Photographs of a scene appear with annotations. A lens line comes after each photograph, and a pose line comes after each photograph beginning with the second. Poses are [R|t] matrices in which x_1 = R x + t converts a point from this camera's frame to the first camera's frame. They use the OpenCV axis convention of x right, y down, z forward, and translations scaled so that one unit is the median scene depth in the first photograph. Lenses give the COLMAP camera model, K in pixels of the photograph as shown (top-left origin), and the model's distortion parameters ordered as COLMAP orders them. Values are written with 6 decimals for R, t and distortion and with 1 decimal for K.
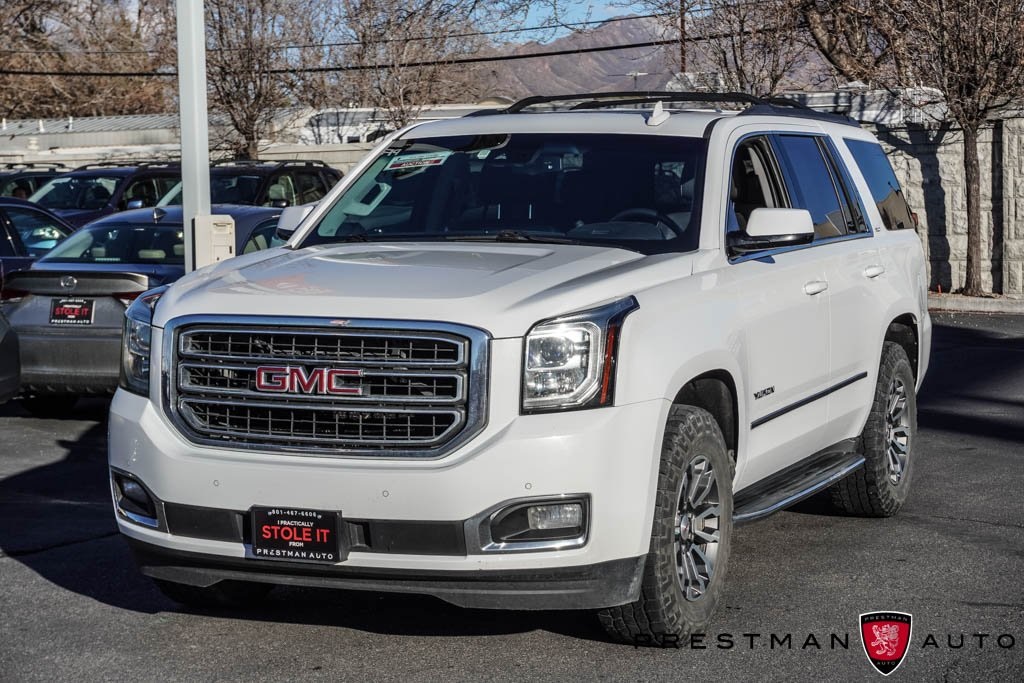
lens RADIAL K [[2273.7, 0, 510.9], [0, 2273.7, 340.6], [0, 0, 1]] dist [-0.176406, 0.000000]
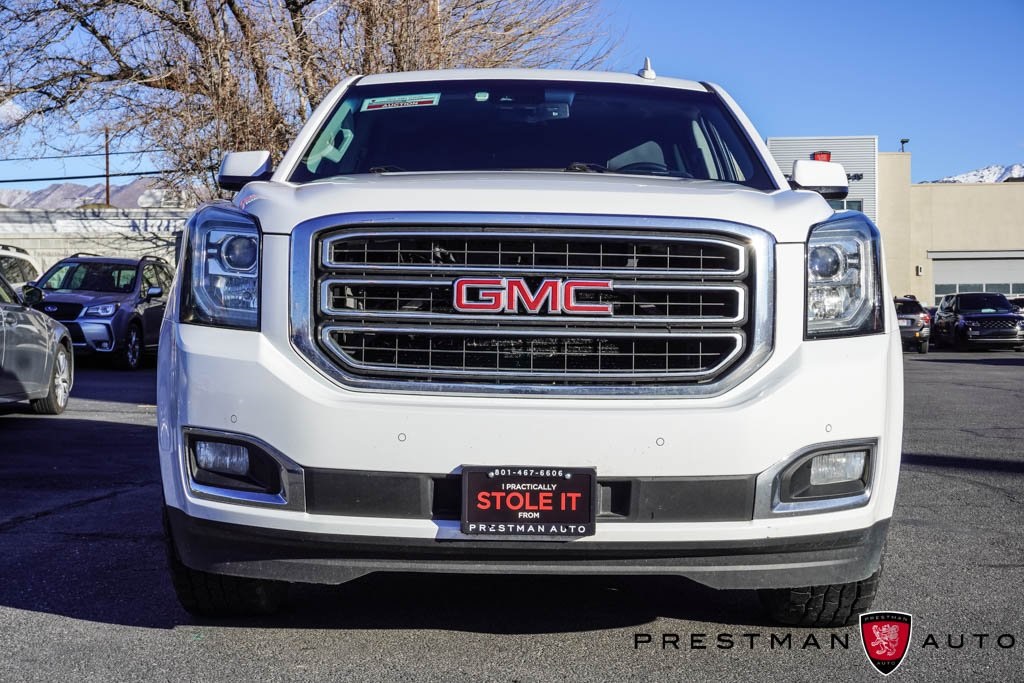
lens RADIAL K [[1535.1, 0, 512.5], [0, 1535.1, 343.1], [0, 0, 1]] dist [-0.044686, 0.000000]
pose [[0.921189, 0.010389, 0.388976, -0.294440], [0.010104, 0.998668, -0.050602, 0.058900], [-0.388984, 0.050544, 0.919857, 0.537885]]
